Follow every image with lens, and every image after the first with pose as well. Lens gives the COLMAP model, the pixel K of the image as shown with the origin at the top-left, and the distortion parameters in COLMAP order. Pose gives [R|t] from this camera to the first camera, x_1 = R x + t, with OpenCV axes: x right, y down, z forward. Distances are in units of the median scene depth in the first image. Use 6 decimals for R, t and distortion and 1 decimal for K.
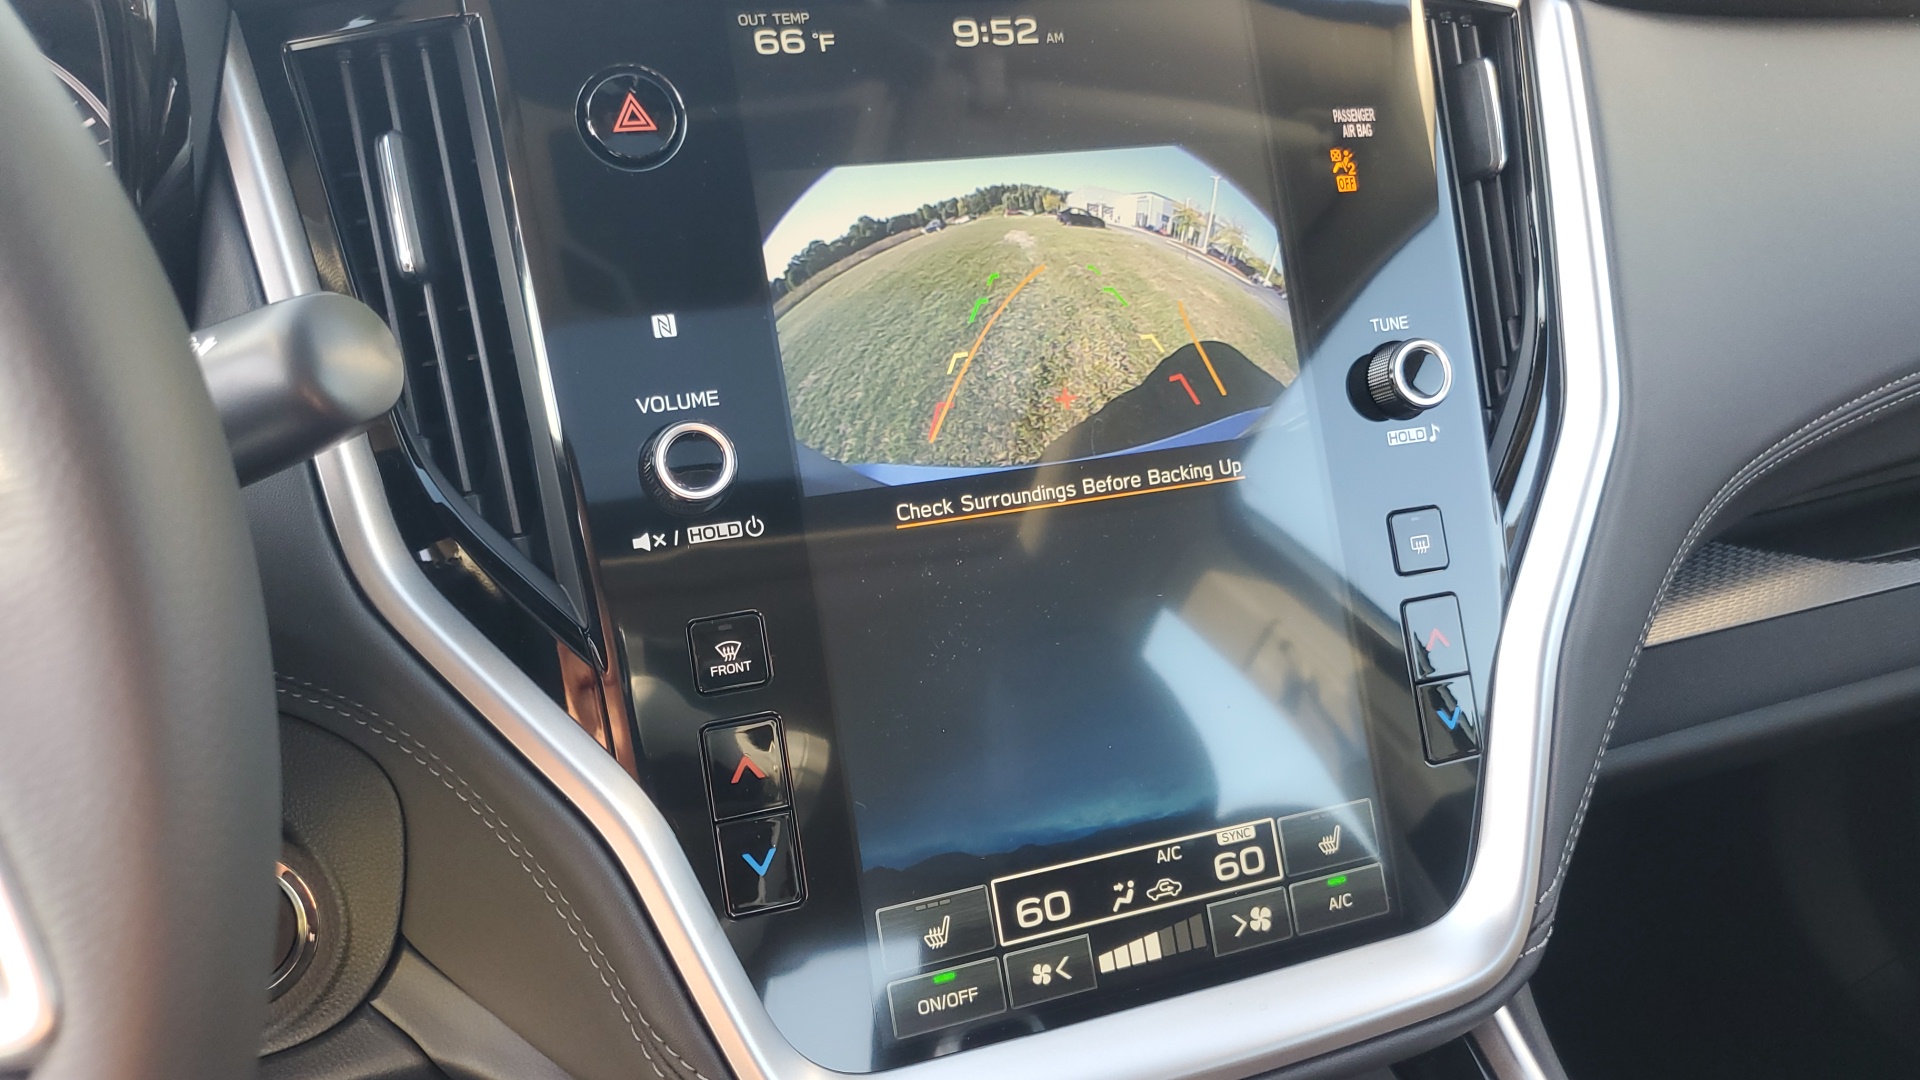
lens RADIAL K [[1500.5, 0, 938.9], [0, 1500.5, 533.5], [0, 0, 1]] dist [0.036998, -0.051699]
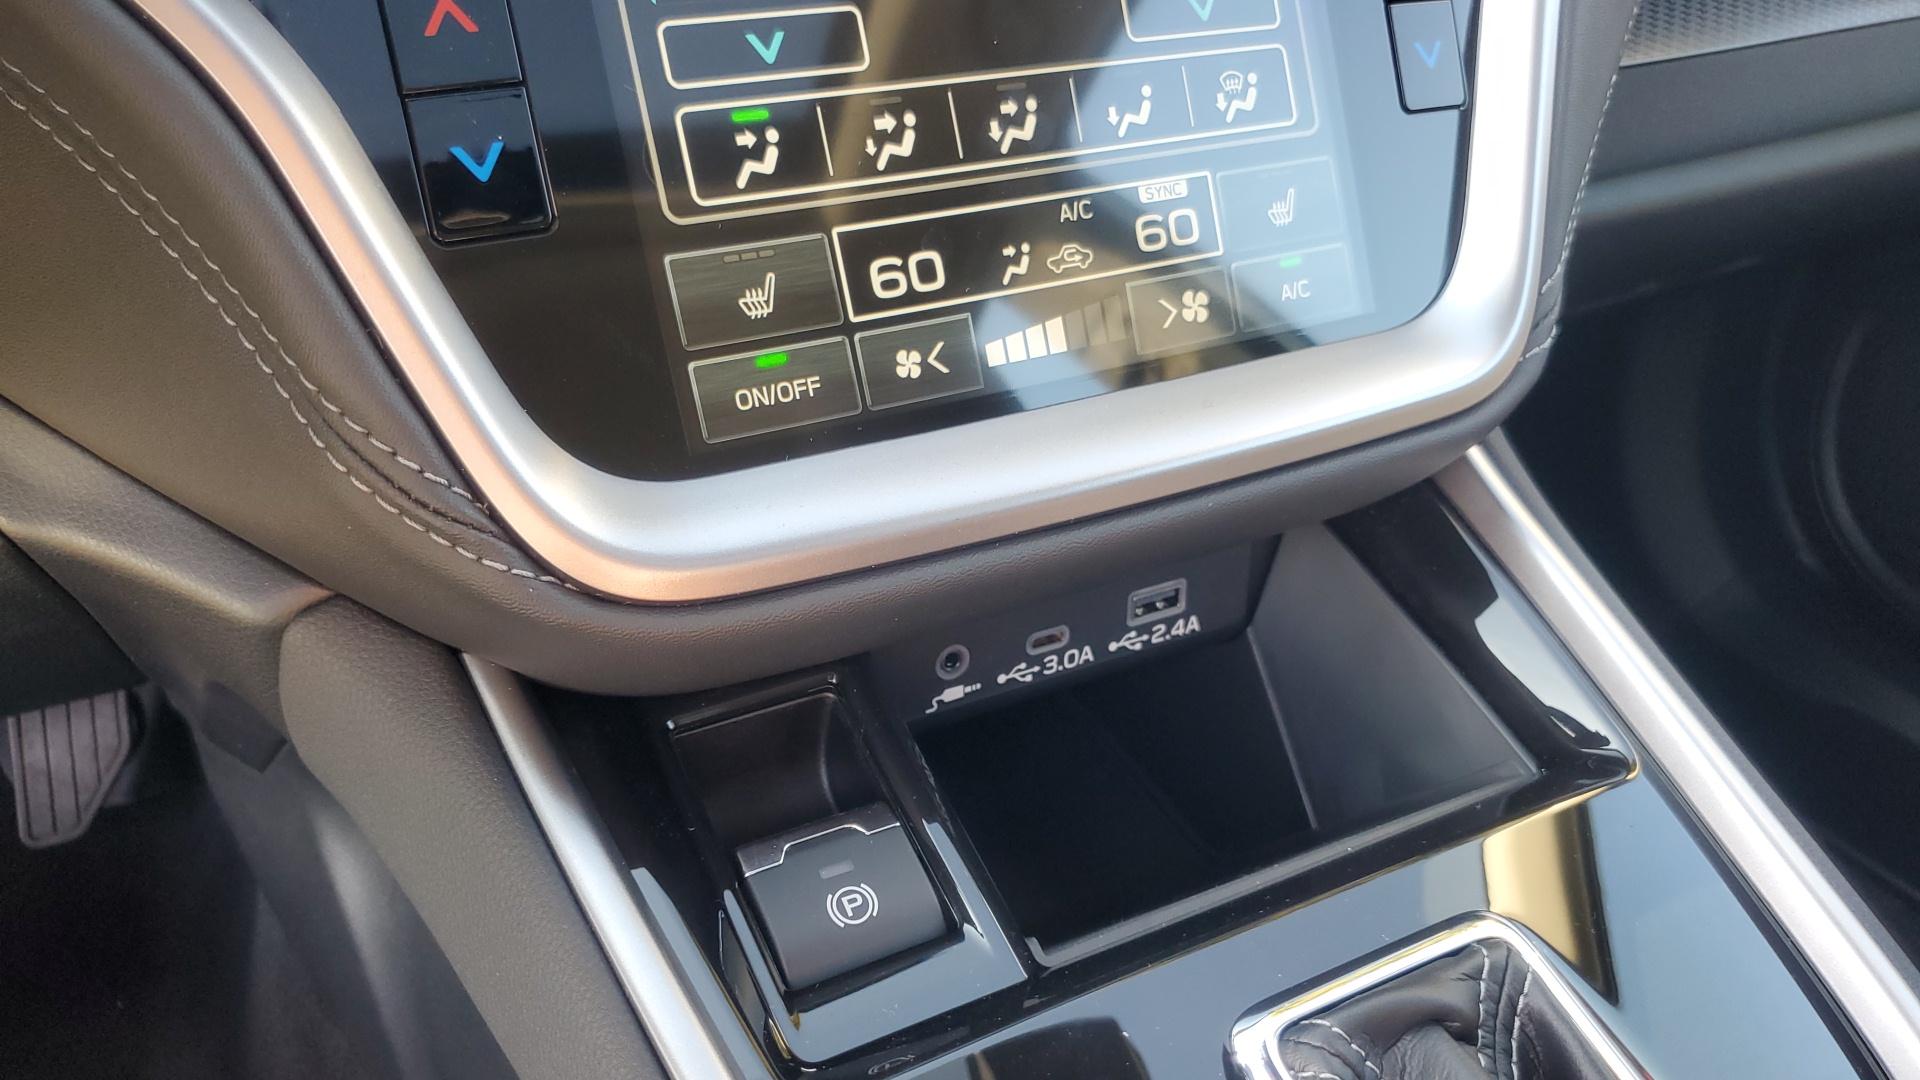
lens RADIAL K [[1500.5, 0, 922.4], [0, 1500.5, 557.4], [0, 0, 1]] dist [0.036998, -0.051699]
pose [[0.992799, -0.049762, 0.108969, -0.006986], [0.033230, 0.988341, 0.148585, 0.272427], [-0.115092, -0.143894, 0.982877, 0.279708]]
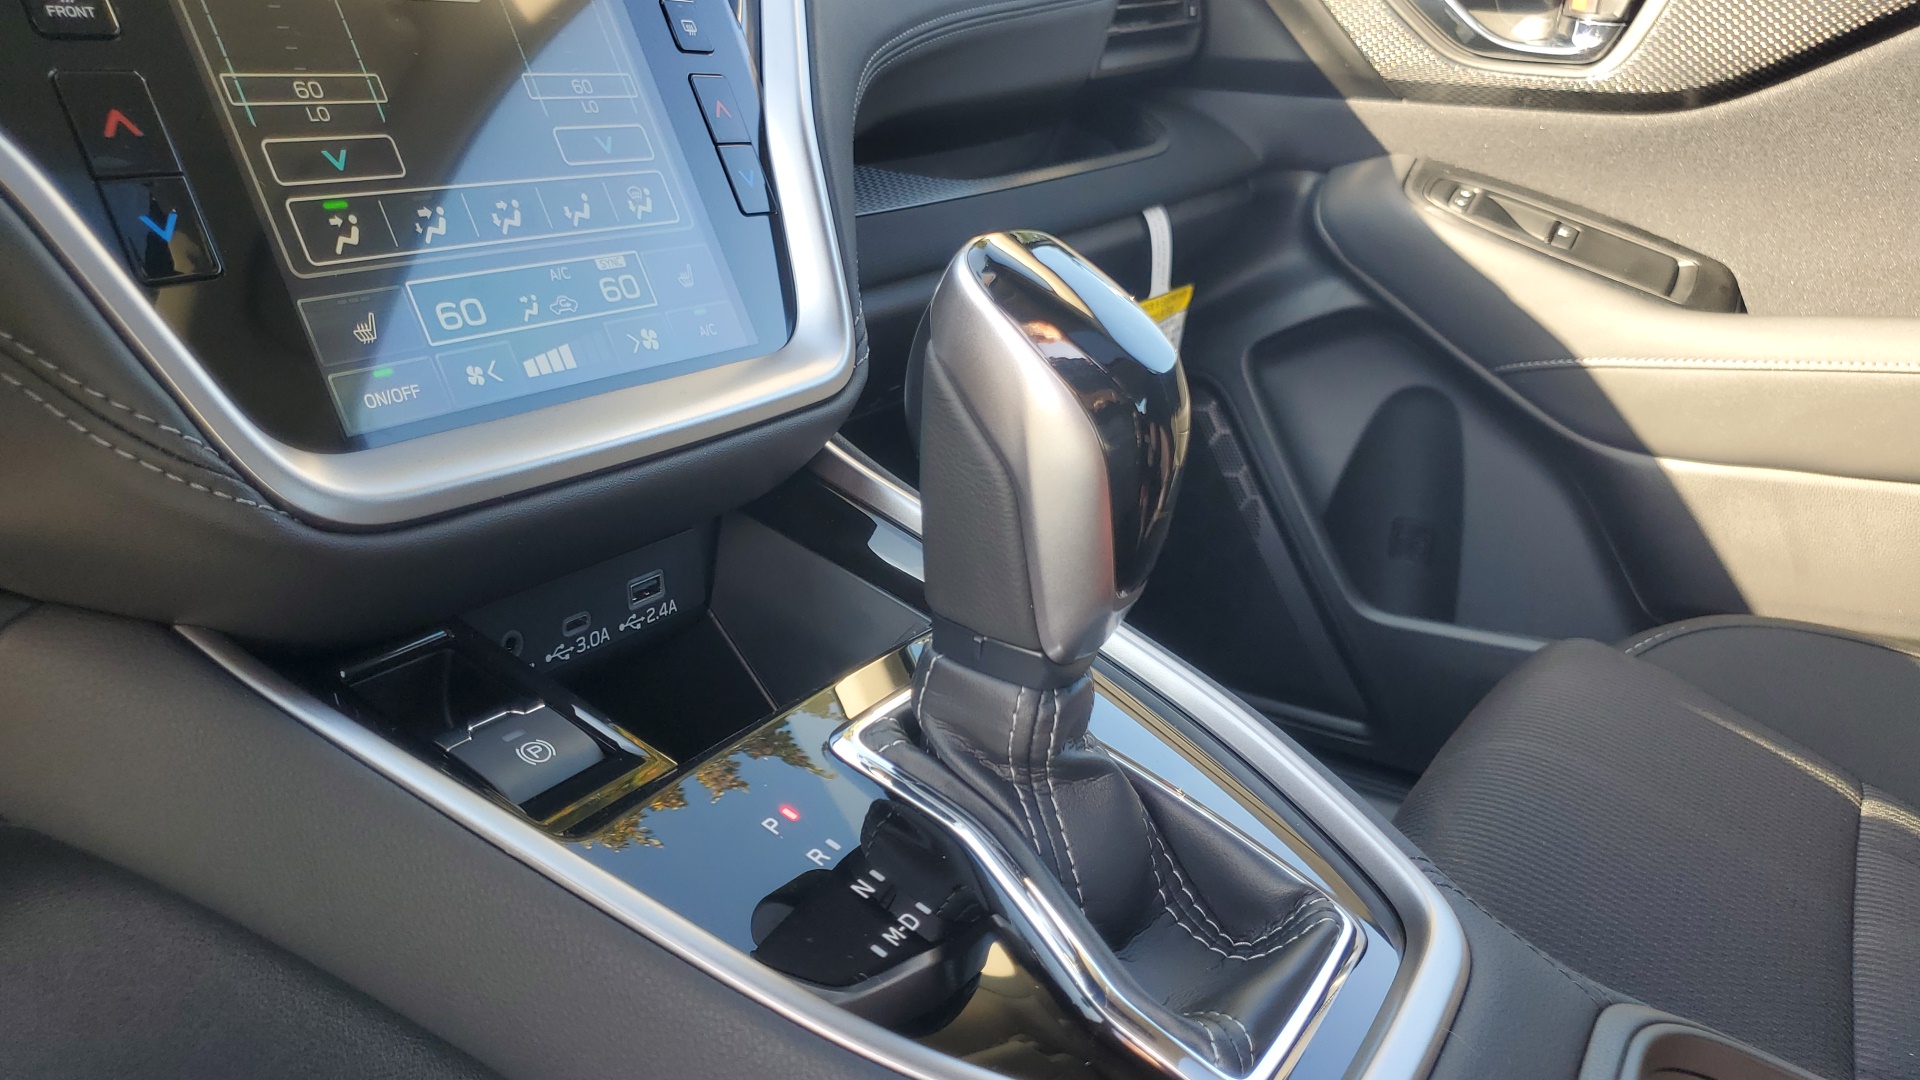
lens RADIAL K [[1500.5, 0, 914.5], [0, 1500.5, 558.2], [0, 0, 1]] dist [0.036998, -0.051699]
pose [[0.801509, -0.184857, 0.568692, -0.279503], [0.219707, 0.975537, 0.007452, 0.456902], [-0.556158, 0.118973, 0.822517, 0.039017]]
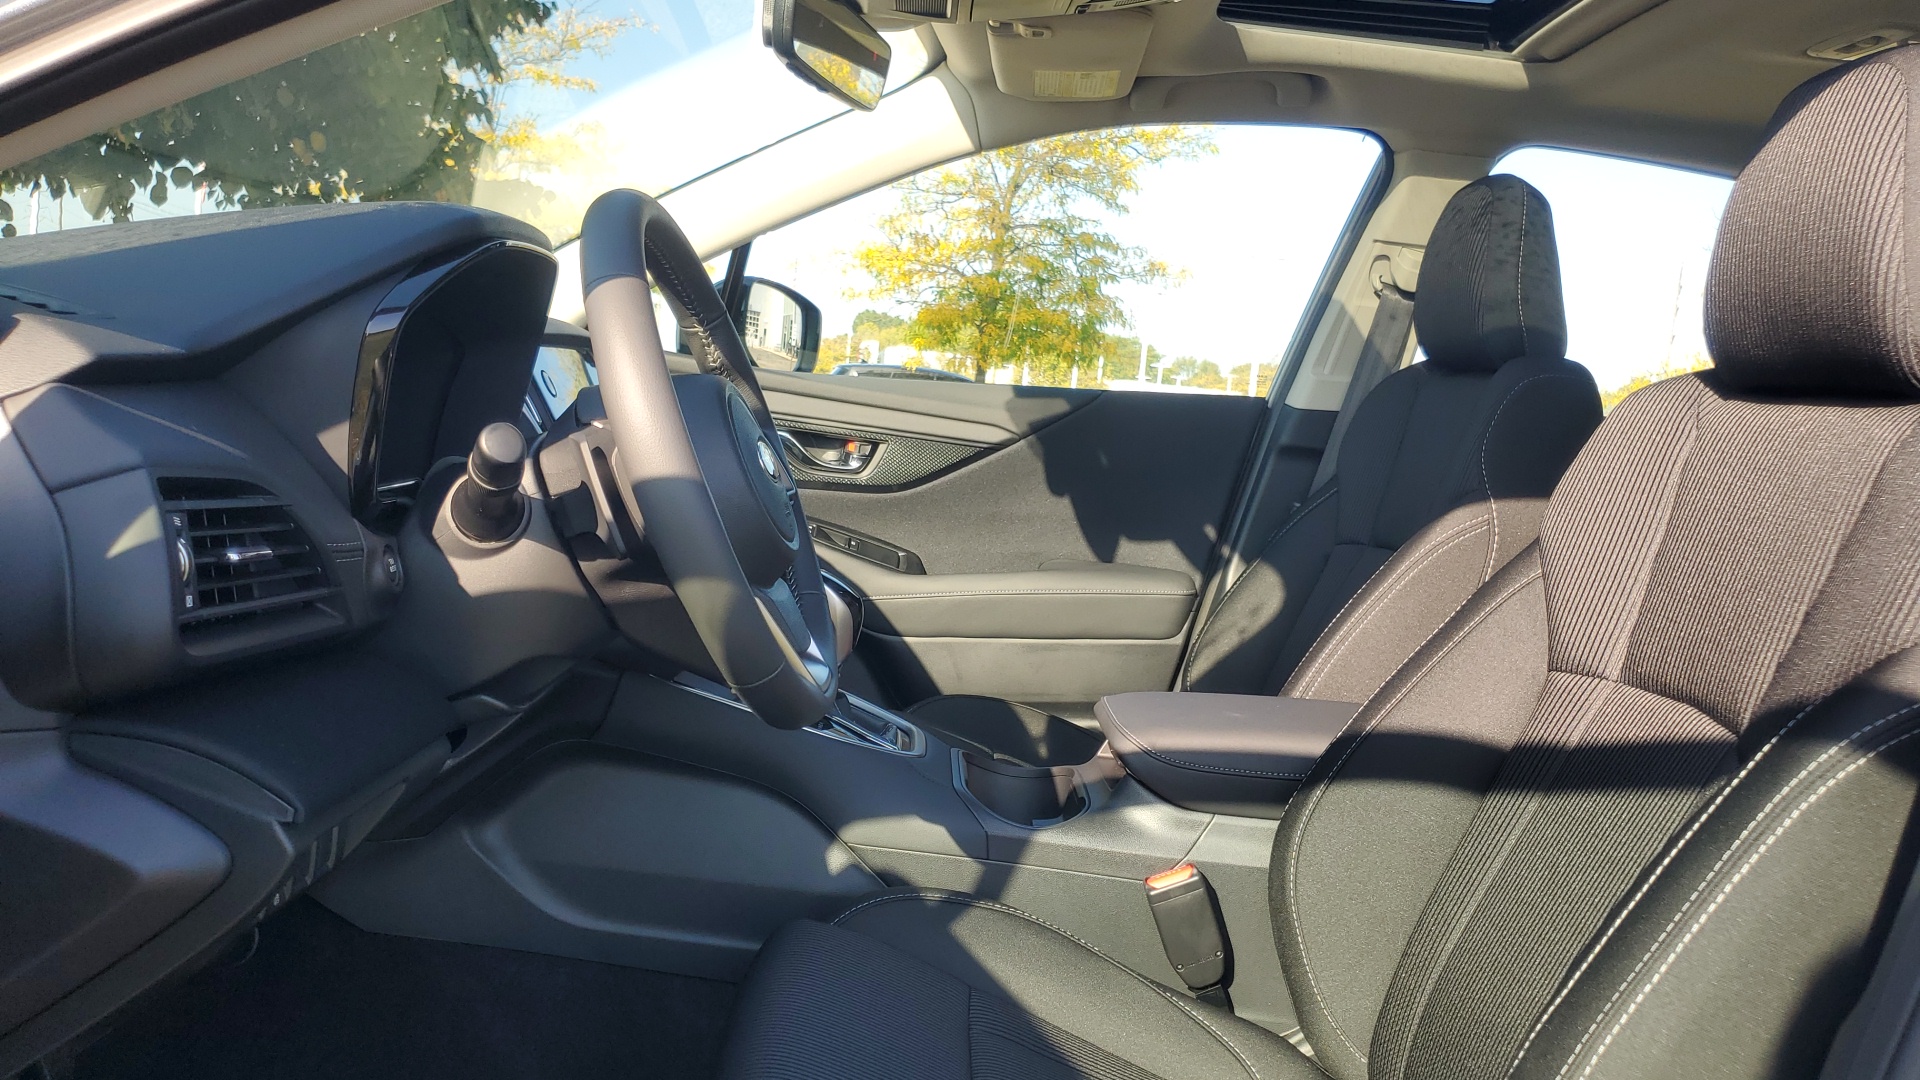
lens RADIAL K [[1500.5, 0, 955.4], [0, 1500.5, 575.6], [0, 0, 1]] dist [0.036998, -0.051699]
pose [[0.345748, -0.112230, 0.931592, -3.083905], [0.308263, 0.951301, 0.000197, 0.420234], [-0.886246, 0.287107, 0.363507, -0.944517]]
